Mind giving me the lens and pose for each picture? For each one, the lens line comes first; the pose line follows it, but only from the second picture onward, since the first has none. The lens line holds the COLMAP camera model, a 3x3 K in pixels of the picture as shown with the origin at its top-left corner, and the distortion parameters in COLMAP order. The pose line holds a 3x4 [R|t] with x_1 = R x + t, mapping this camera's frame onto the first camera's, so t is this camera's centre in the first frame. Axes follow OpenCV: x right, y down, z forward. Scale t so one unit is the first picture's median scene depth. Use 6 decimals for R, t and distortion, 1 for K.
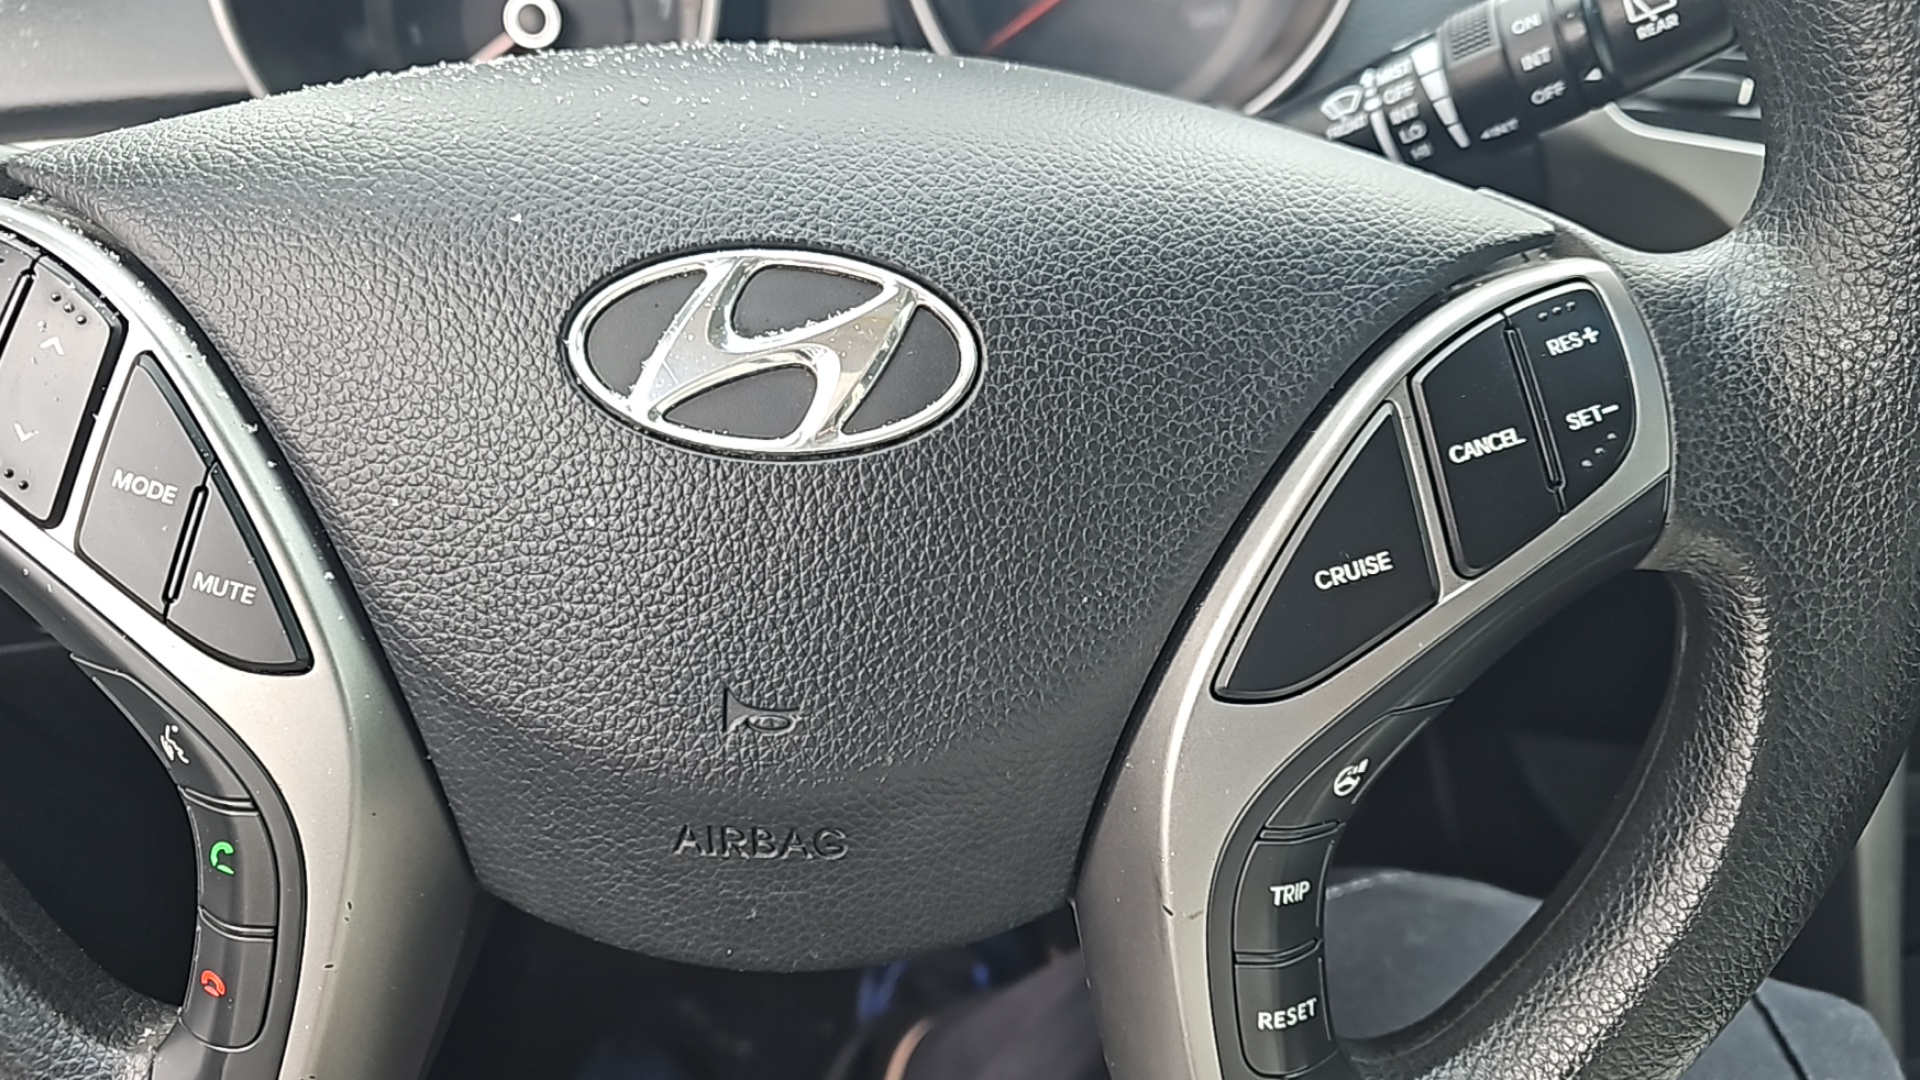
lens RADIAL K [[1305.2, 0, 960.0], [0, 1305.2, 540.0], [0, 0, 1]] dist [0.000949, 0.001683]
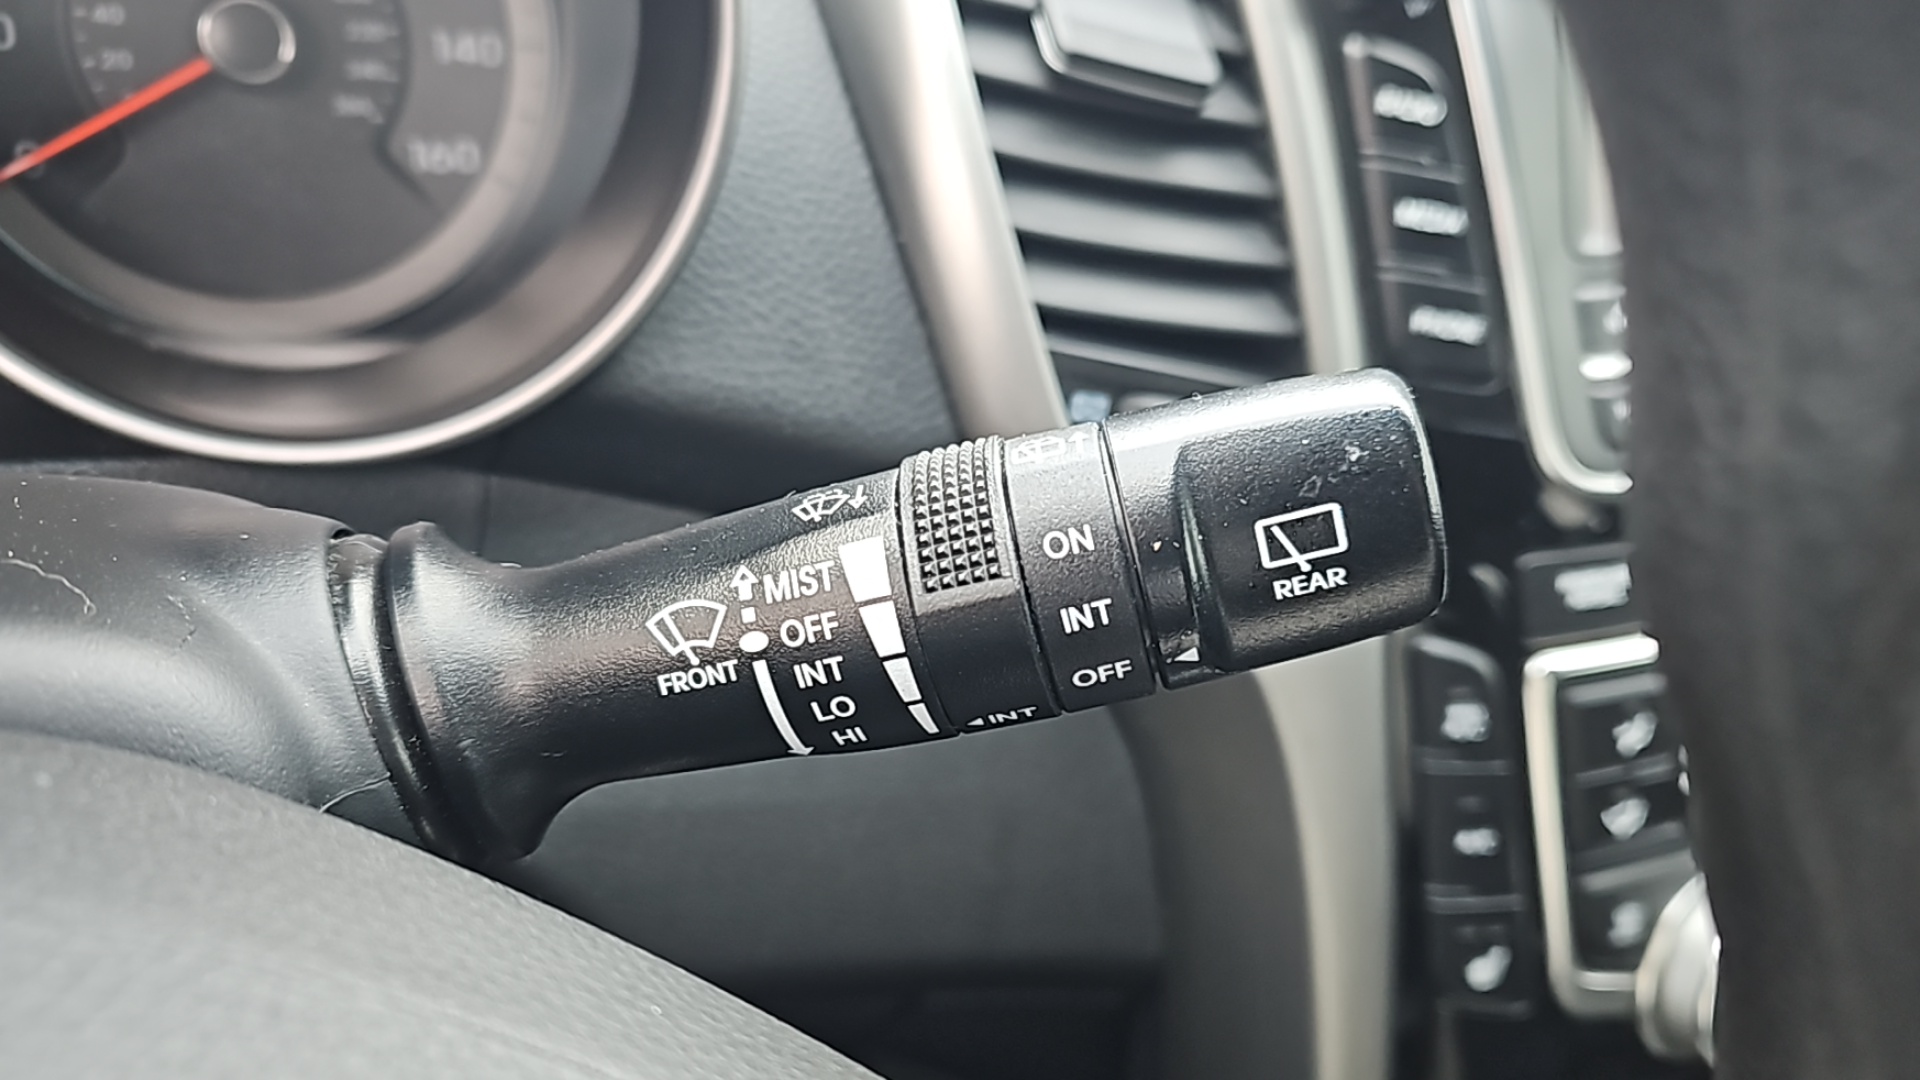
lens RADIAL K [[1497.6, 0, 992.2], [0, 1497.6, 588.9], [0, 0, 1]] dist [0.048291, -0.108219]
pose [[0.883119, -0.019155, 0.468758, 0.216839], [0.003640, 0.999416, 0.033982, -0.554072], [-0.469135, -0.028304, 0.882673, 0.747339]]
